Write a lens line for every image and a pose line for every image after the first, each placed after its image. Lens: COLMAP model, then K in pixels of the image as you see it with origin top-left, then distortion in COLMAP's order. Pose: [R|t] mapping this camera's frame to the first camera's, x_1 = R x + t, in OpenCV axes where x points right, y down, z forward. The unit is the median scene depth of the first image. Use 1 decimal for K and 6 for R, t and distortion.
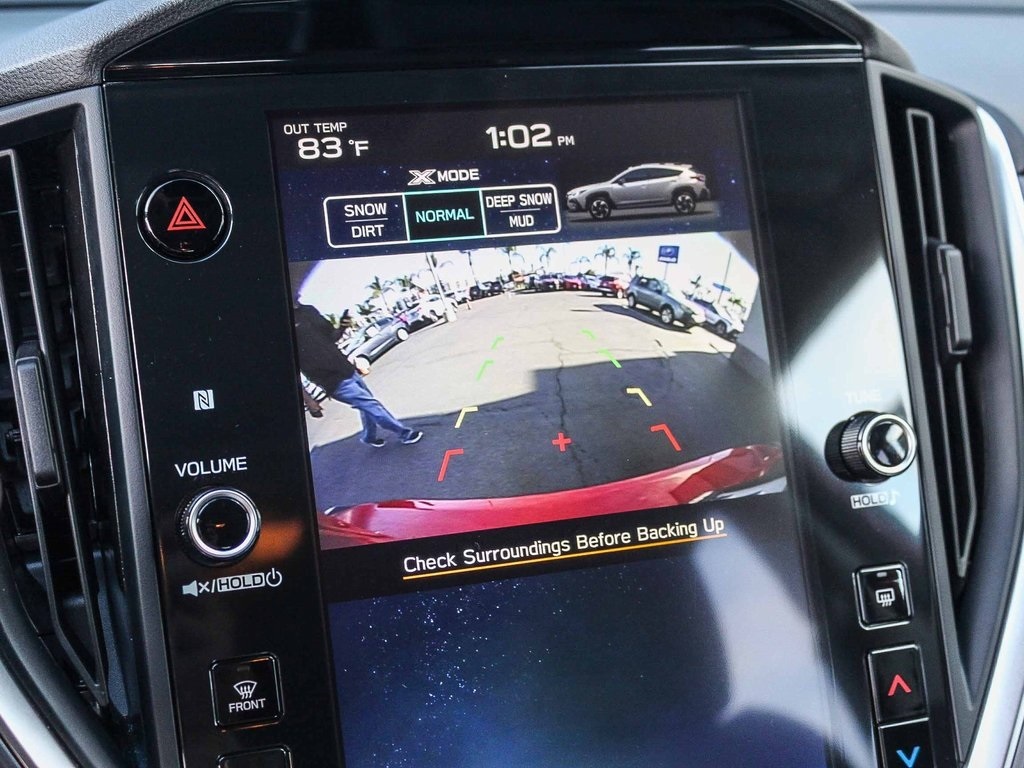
lens RADIAL K [[1516.3, 0, 511.7], [0, 1516.3, 381.9], [0, 0, 1]] dist [-0.006276, 0.000000]
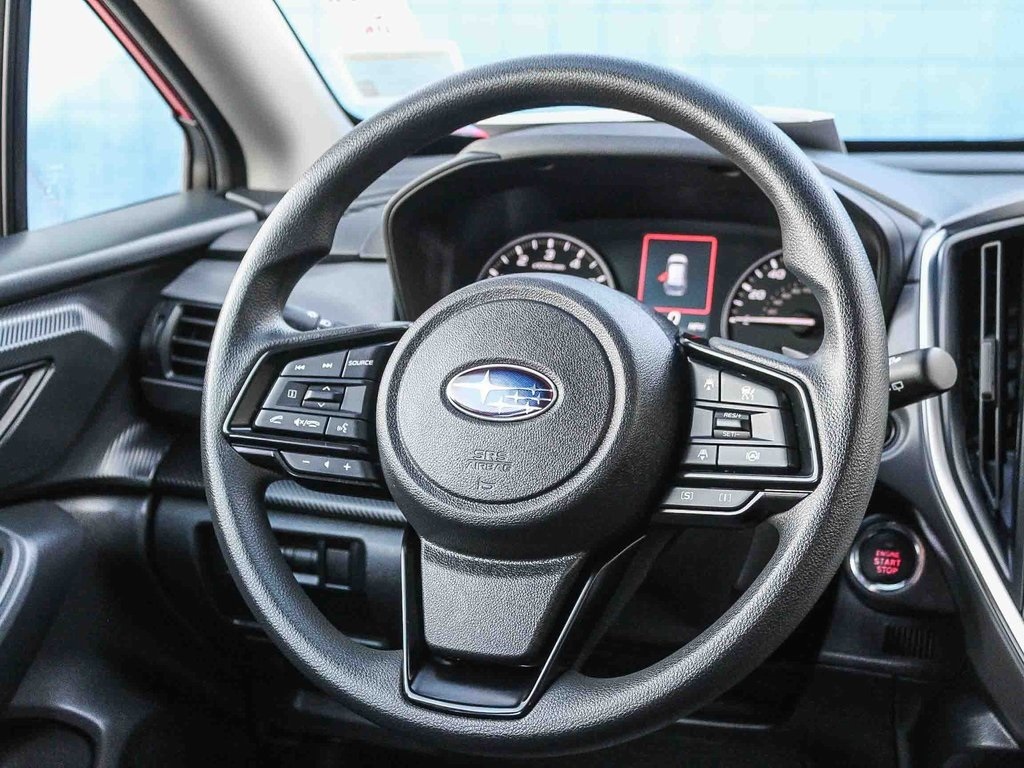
lens RADIAL K [[1704.9, 0, 520.8], [0, 1704.9, 382.2], [0, 0, 1]] dist [-0.004588, 0.000000]
pose [[0.799197, 0.117429, -0.589487, 0.537599], [-0.185001, 0.981178, -0.055360, 0.282423], [0.571891, 0.153299, 0.805878, -1.209928]]
